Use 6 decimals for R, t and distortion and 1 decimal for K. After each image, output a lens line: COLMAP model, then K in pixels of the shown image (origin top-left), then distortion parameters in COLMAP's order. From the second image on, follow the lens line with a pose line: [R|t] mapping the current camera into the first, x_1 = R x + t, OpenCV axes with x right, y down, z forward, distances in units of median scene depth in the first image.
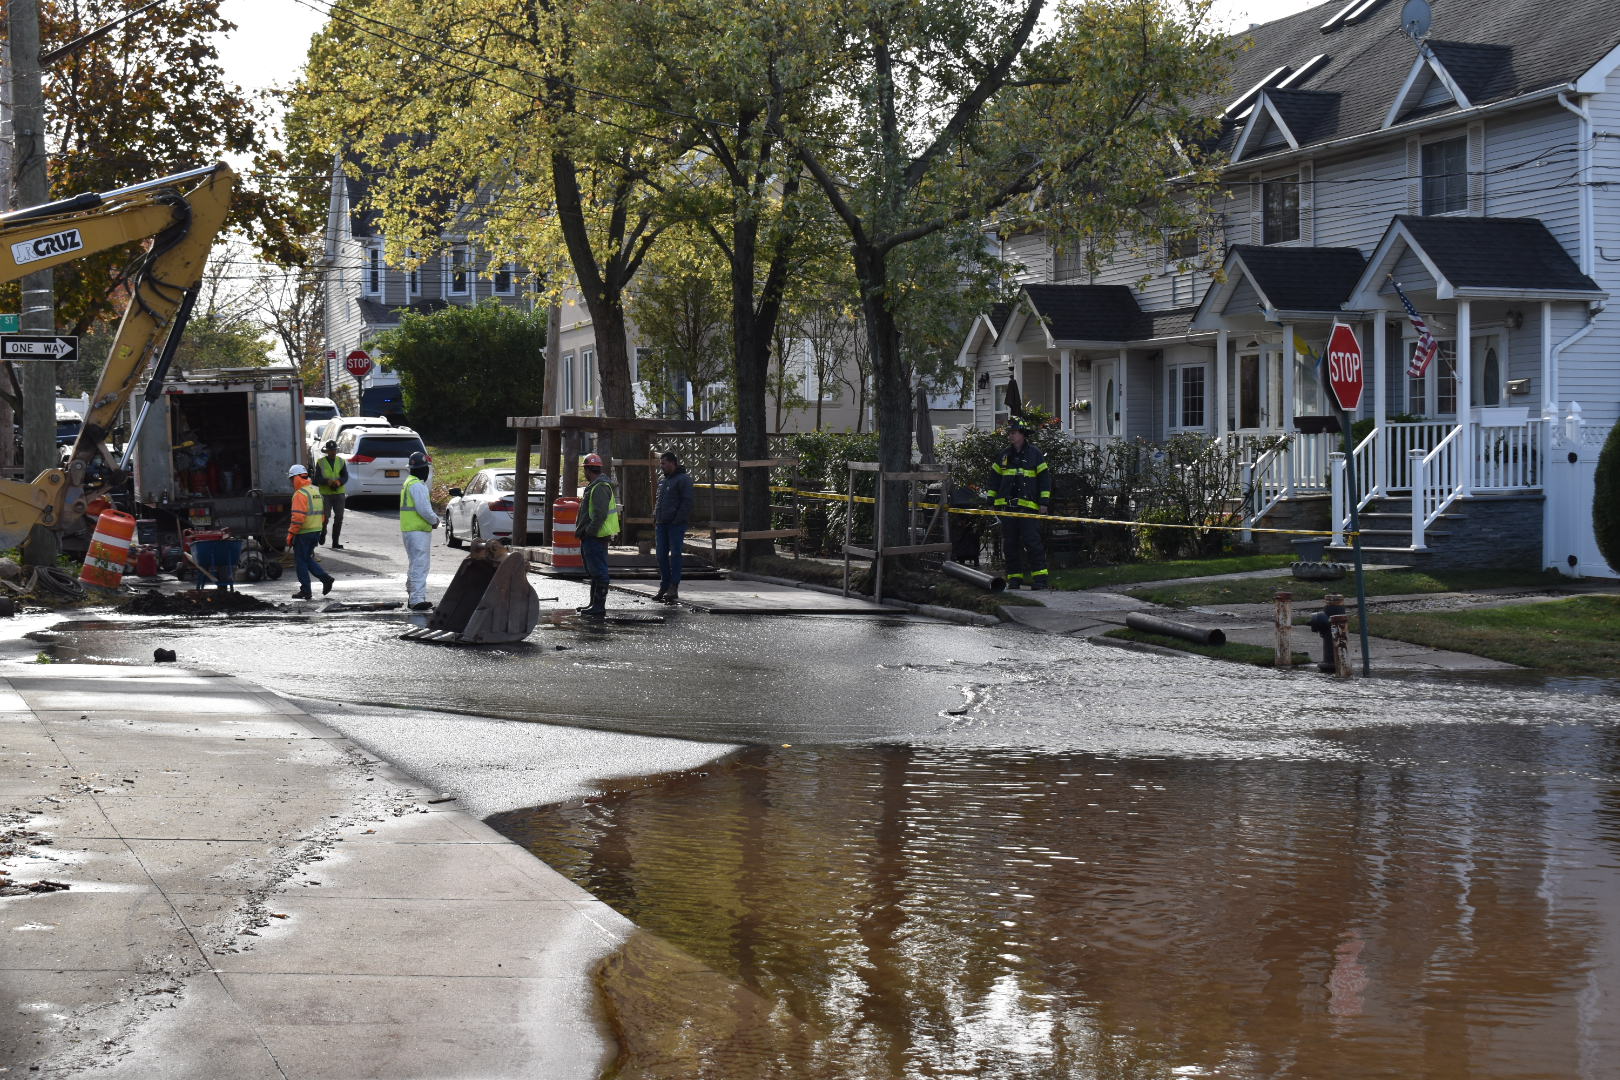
lens RADIAL K [[2693.3, 0, 809.0], [0, 2693.3, 541.4], [0, 0, 1]] dist [0.282813, 0.000000]
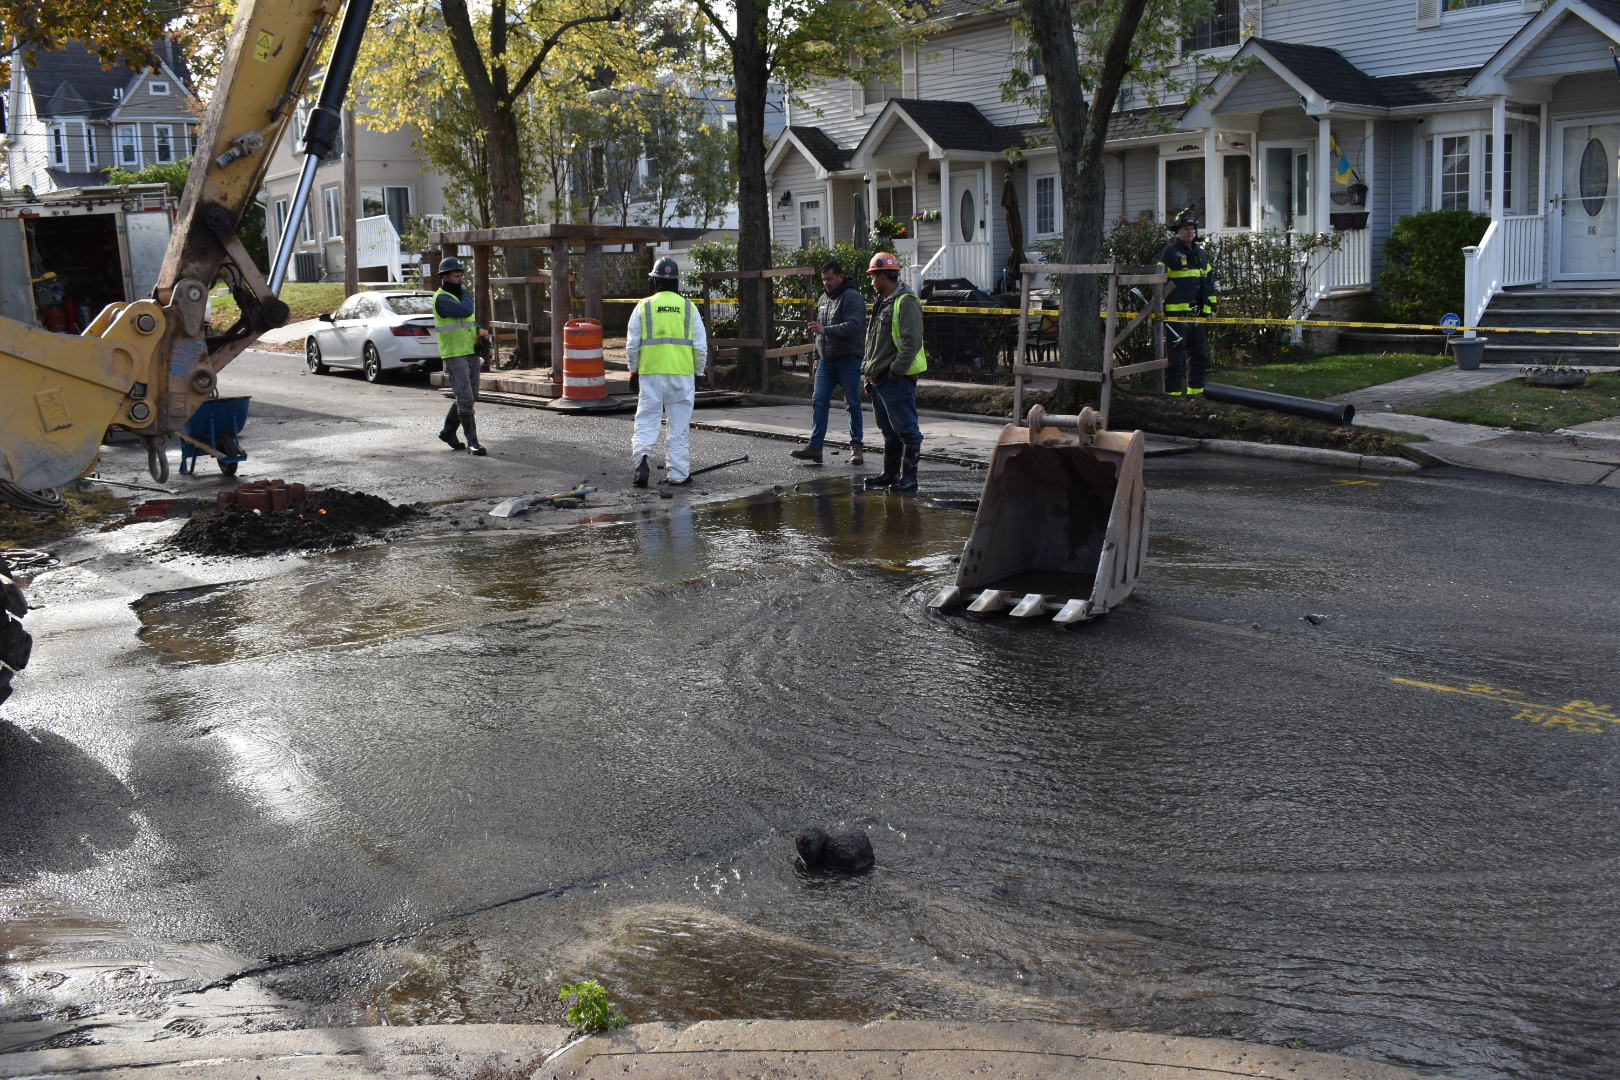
lens RADIAL K [[1490.4, 0, 812.1], [0, 1490.4, 539.2], [0, 0, 1]] dist [-0.054325, 0.000000]
pose [[0.936659, -0.085940, 0.339537, -0.165177], [0.037139, 0.988334, 0.147703, -0.012457], [-0.348269, -0.125737, 0.928923, 0.468559]]
